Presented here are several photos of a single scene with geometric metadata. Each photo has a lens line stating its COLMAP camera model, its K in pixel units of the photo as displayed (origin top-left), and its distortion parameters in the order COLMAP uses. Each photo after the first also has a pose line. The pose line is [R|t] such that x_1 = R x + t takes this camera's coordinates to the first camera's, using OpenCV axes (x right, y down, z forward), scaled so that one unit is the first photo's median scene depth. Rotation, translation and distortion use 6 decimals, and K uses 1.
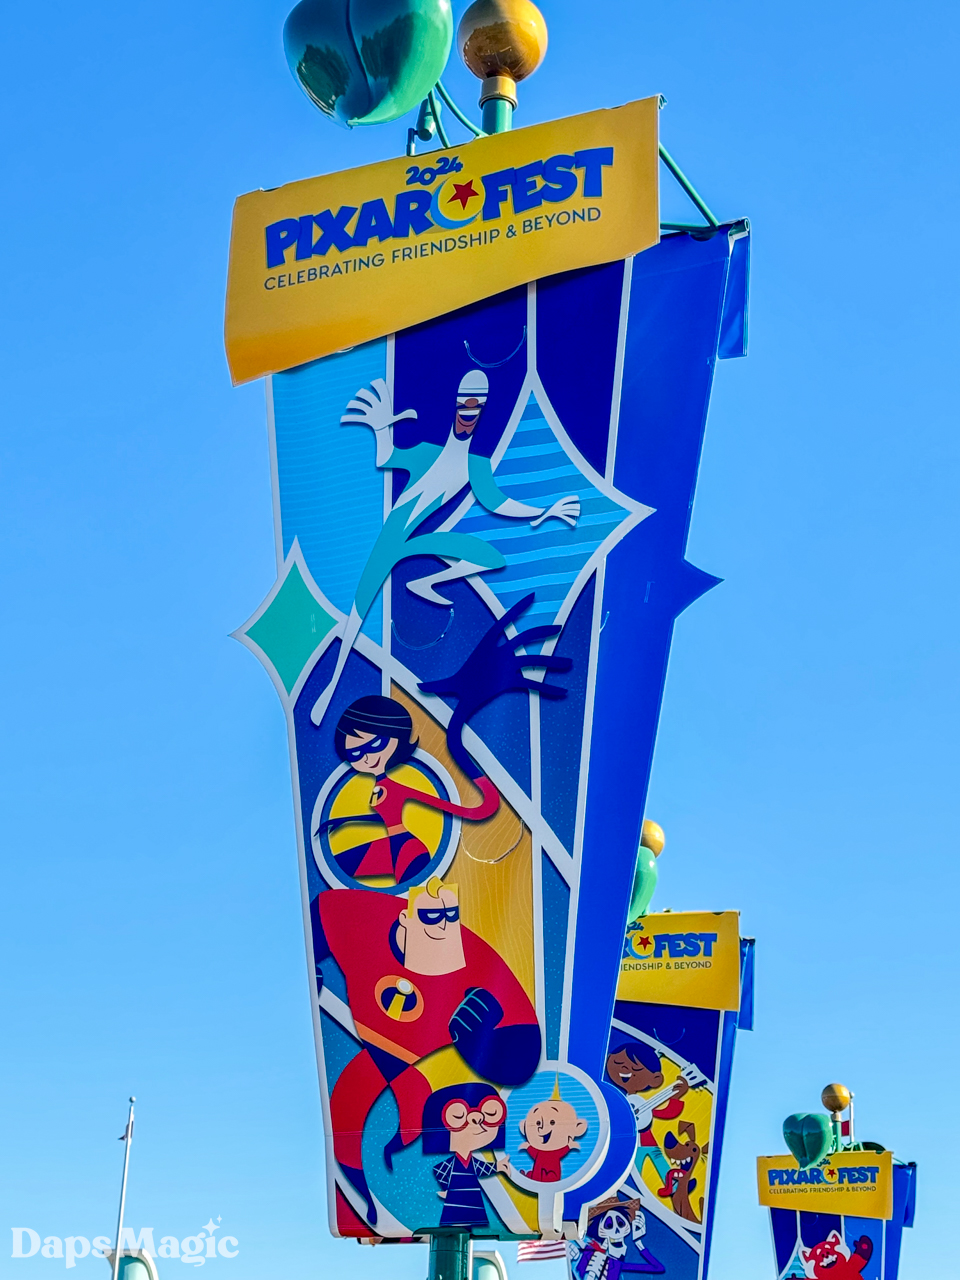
lens RADIAL K [[2538.3, 0, 477.1], [0, 2538.3, 647.3], [0, 0, 1]] dist [0.088718, 0.000000]
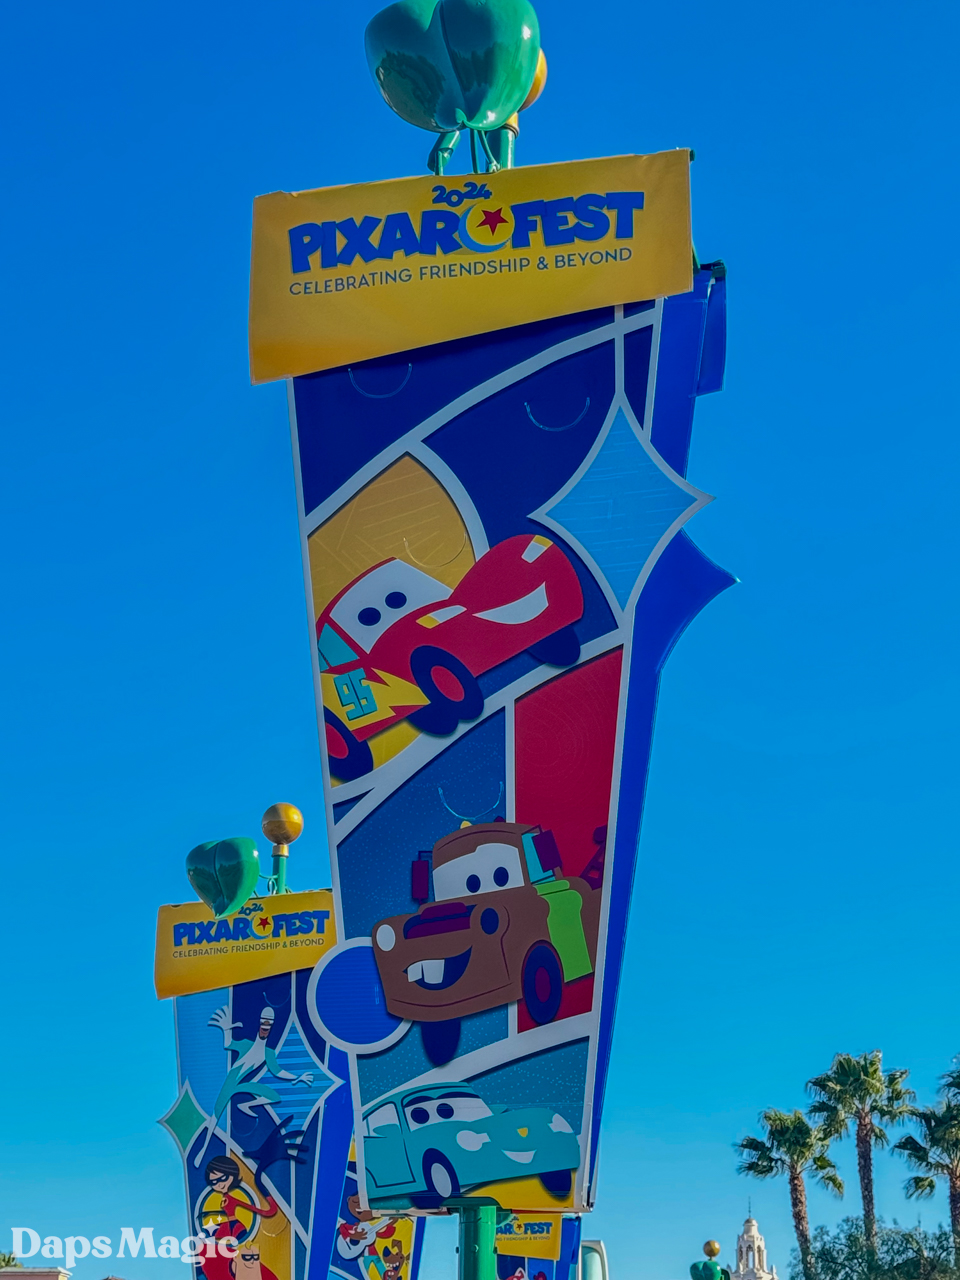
lens RADIAL K [[2538.3, 0, 480.3], [0, 2538.3, 626.1], [0, 0, 1]] dist [0.088718, 0.000000]
pose [[0.996456, 0.007301, 0.083794, -0.005253], [-0.008847, 0.999797, 0.018096, -0.490853], [-0.083645, -0.018773, 0.996319, -1.271100]]
